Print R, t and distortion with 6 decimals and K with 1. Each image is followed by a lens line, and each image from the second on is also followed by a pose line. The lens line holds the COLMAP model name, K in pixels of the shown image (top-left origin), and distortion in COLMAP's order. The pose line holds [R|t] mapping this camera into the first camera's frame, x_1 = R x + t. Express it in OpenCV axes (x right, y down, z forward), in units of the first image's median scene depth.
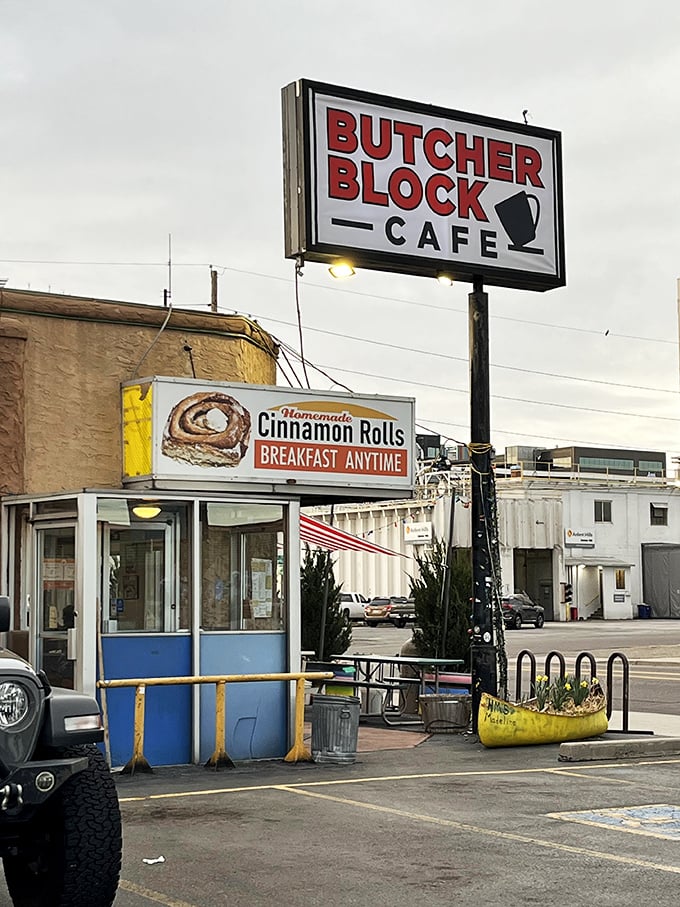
lens RADIAL K [[1670.4, 0, 339.8], [0, 1670.4, 453.0], [0, 0, 1]] dist [0.093224, 0.000000]
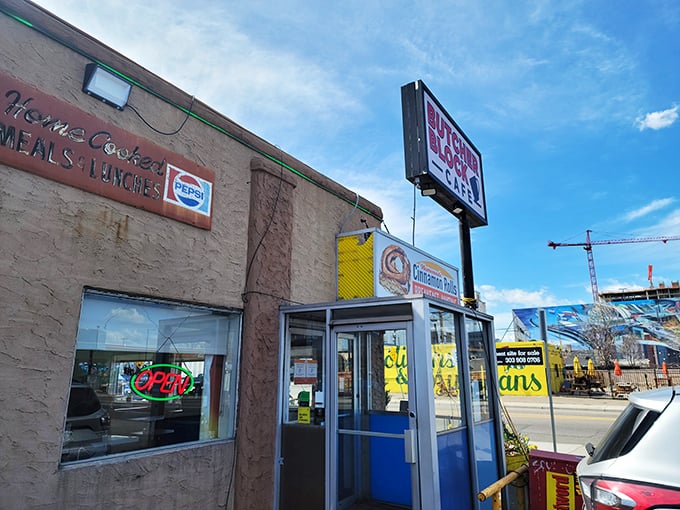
lens RADIAL K [[463.7, 0, 339.5], [0, 463.7, 256.2], [0, 0, 1]] dist [0.010518, 0.001044]
pose [[0.926016, 0.091241, 0.366290, -0.259182], [-0.032375, 0.985970, -0.163753, 0.039569], [-0.376092, 0.139779, 0.915978, 0.609304]]
